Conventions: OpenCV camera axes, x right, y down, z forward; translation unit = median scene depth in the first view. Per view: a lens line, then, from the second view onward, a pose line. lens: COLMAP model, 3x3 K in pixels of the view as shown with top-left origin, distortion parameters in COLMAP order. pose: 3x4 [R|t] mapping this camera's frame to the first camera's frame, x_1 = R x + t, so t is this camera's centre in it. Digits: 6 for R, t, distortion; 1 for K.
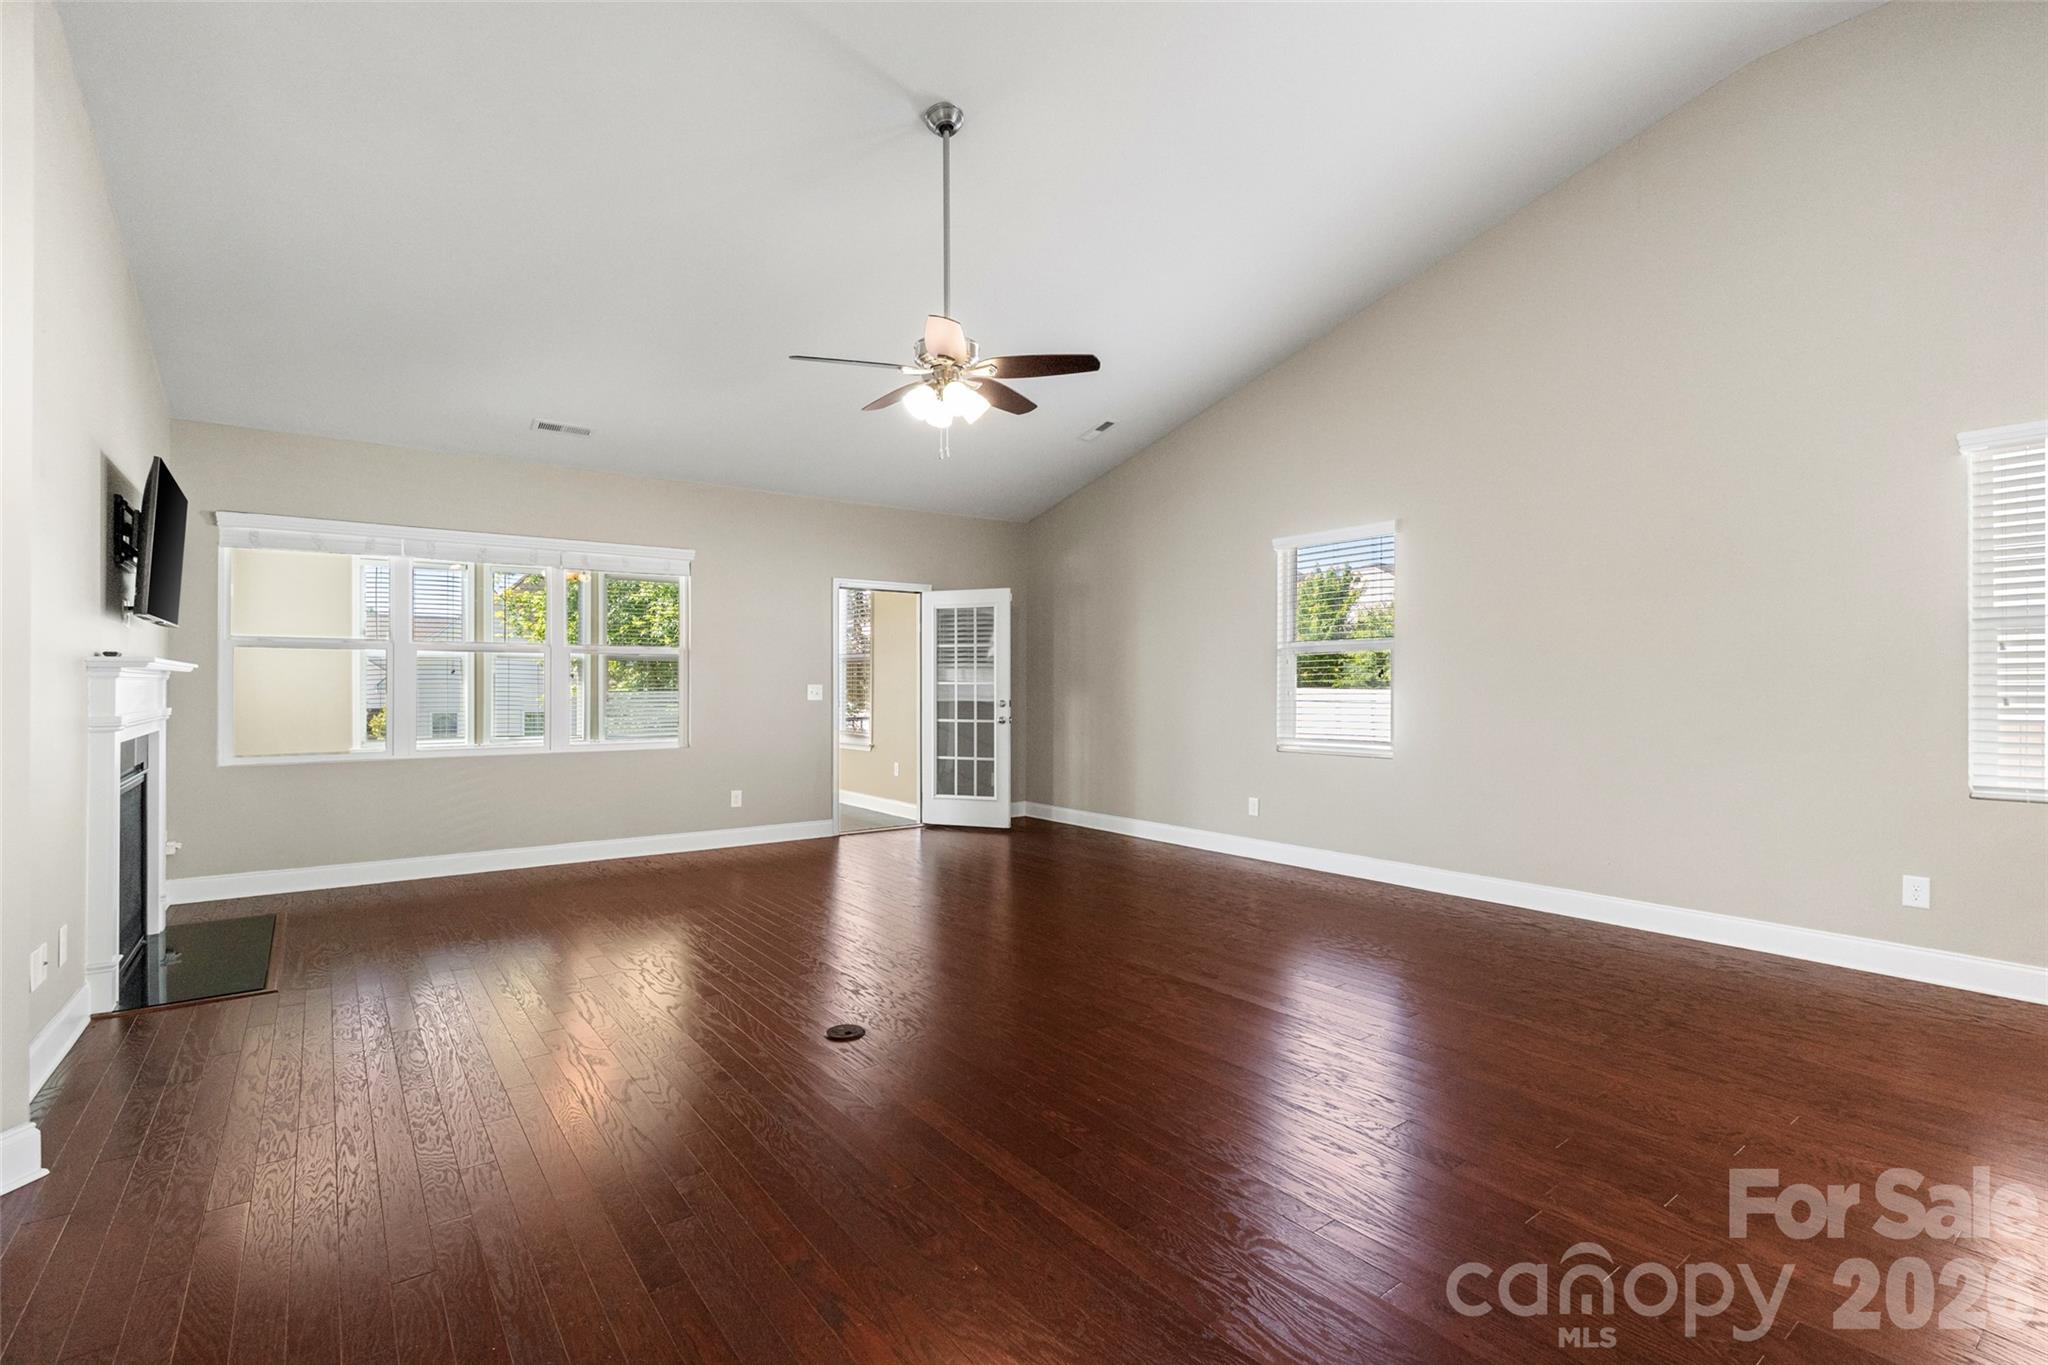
lens RADIAL K [[954.8, 0, 1032.4], [0, 954.8, 684.8], [0, 0, 1]] dist [-0.002655, 0.001128]
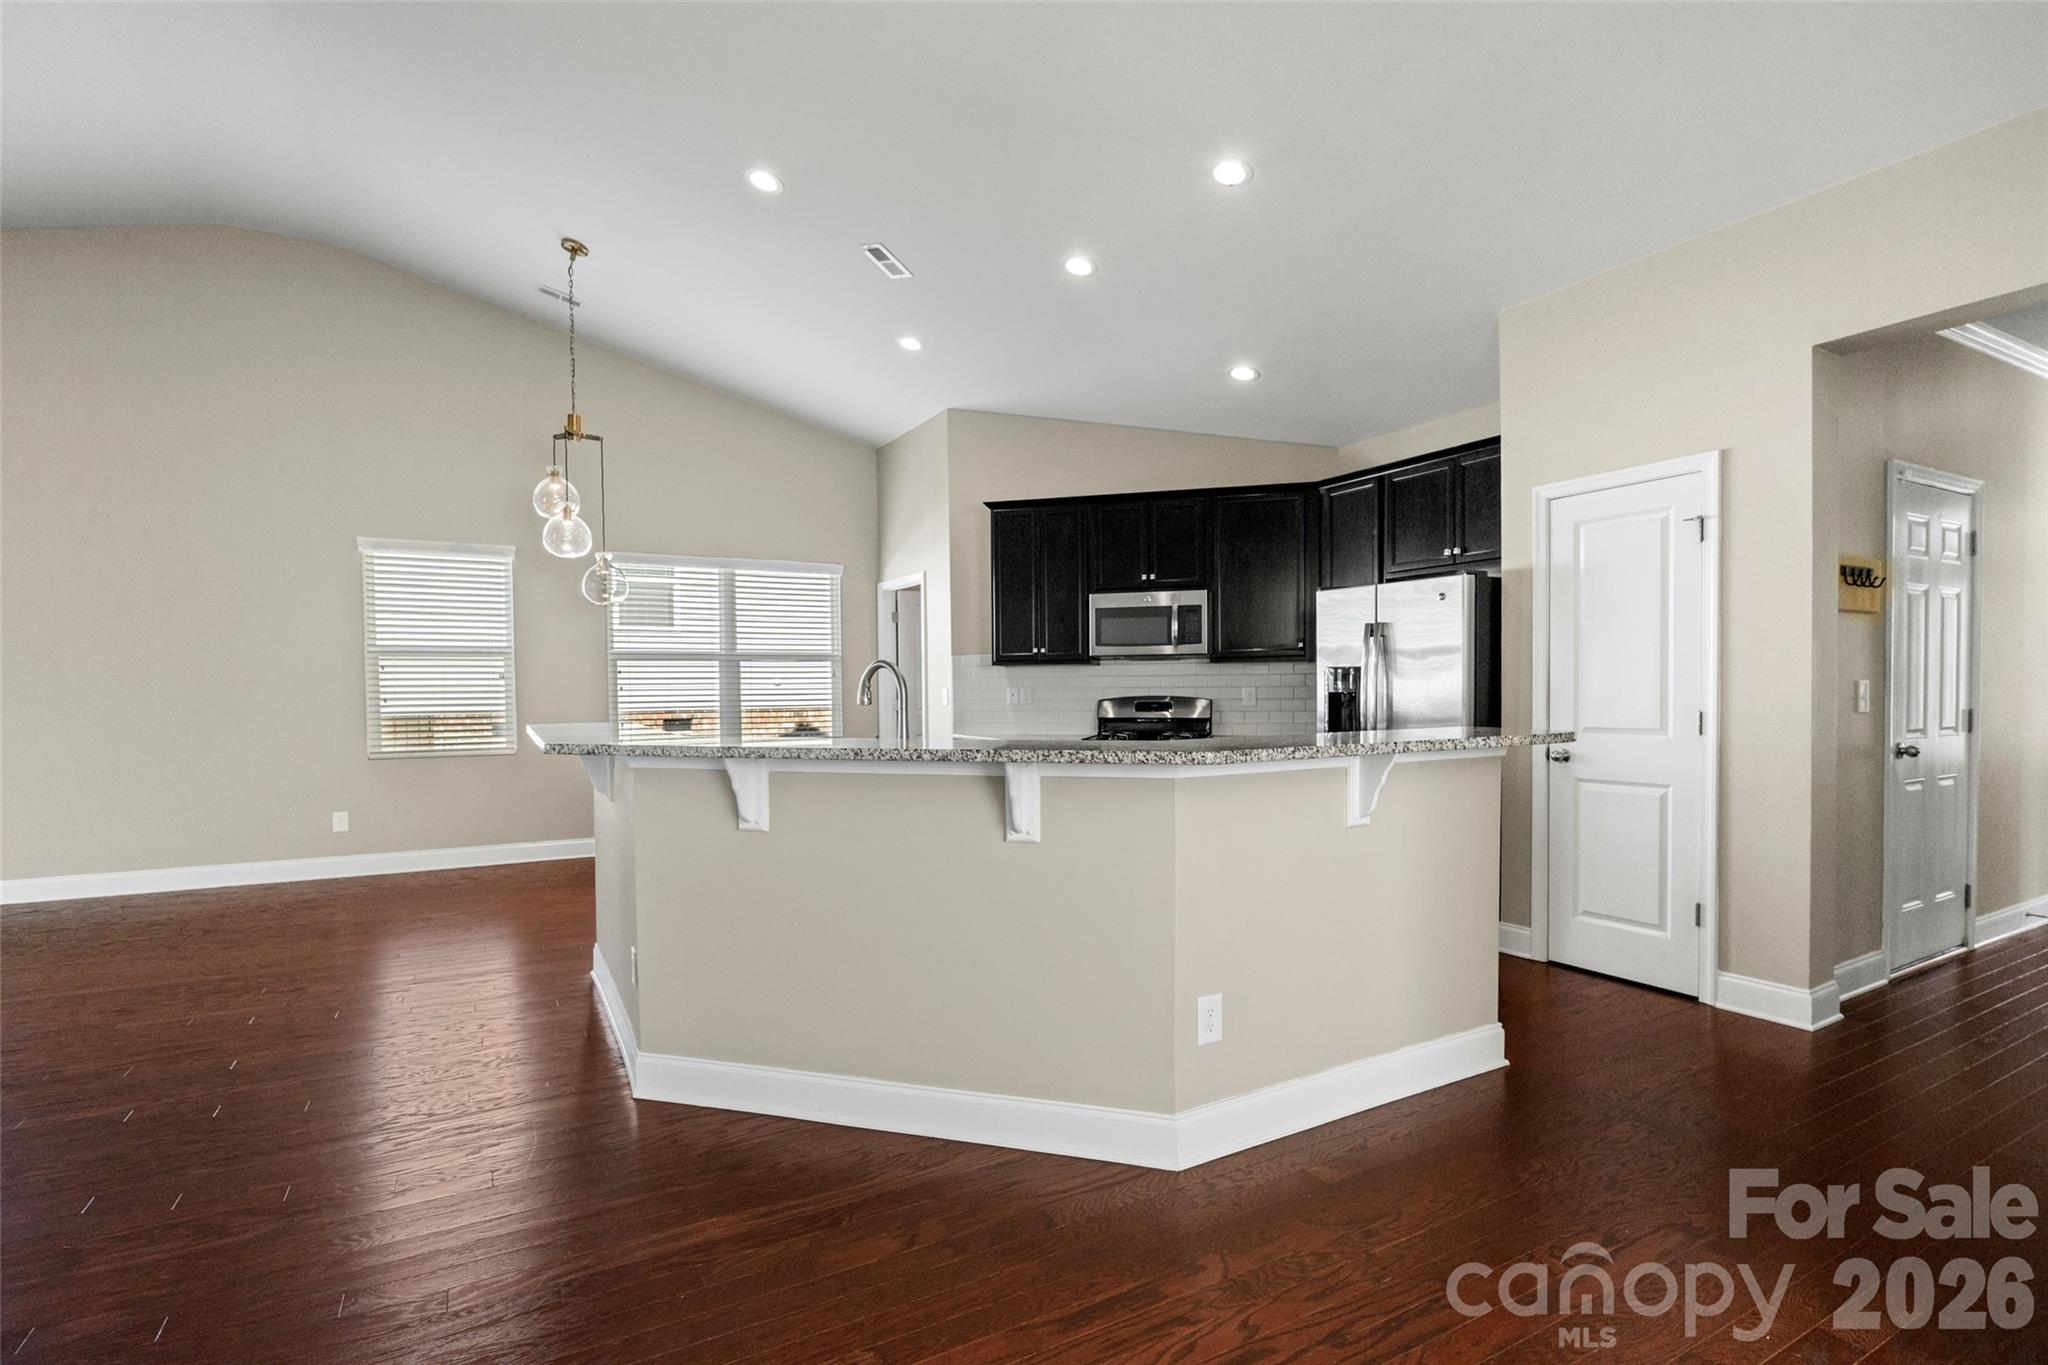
lens RADIAL K [[954.8, 0, 1002.5], [0, 954.8, 711.3], [0, 0, 1]] dist [-0.002655, 0.001128]
pose [[0.149978, -0.025727, 0.988355, -0.229862], [0.005758, 0.999667, 0.025148, 0.000297], [-0.988673, 0.001919, 0.150076, -0.158977]]
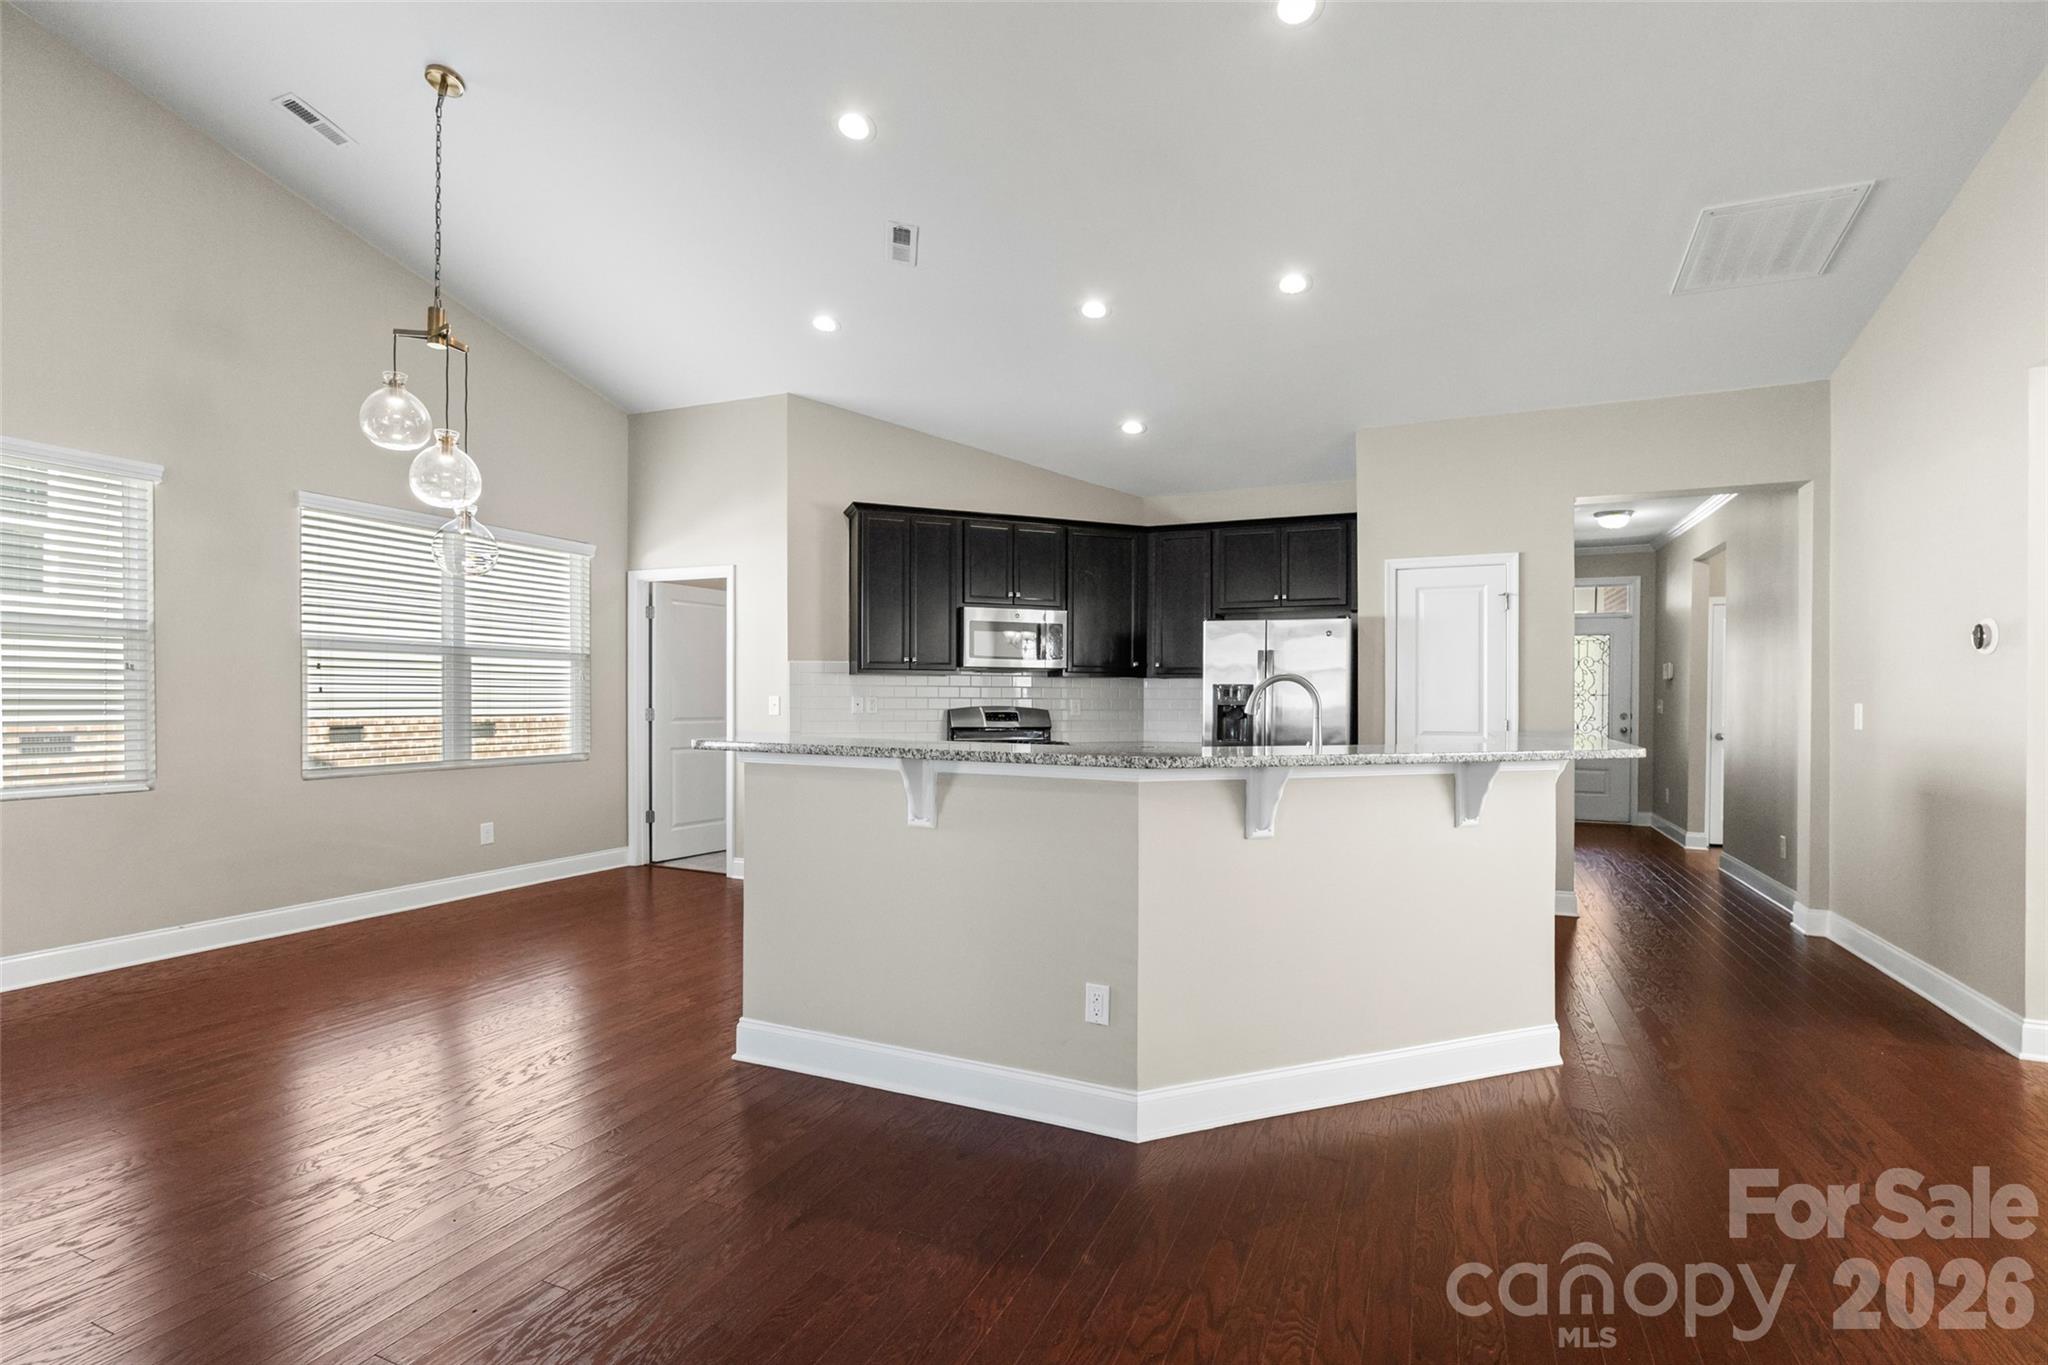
lens RADIAL K [[954.8, 0, 1024.3], [0, 954.8, 702.1], [0, 0, 1]] dist [-0.002655, 0.001128]
pose [[-0.481883, -0.008088, 0.876198, -0.169826], [-0.009306, 0.999948, 0.004112, 0.000607], [-0.876186, -0.006173, -0.481934, 0.225091]]
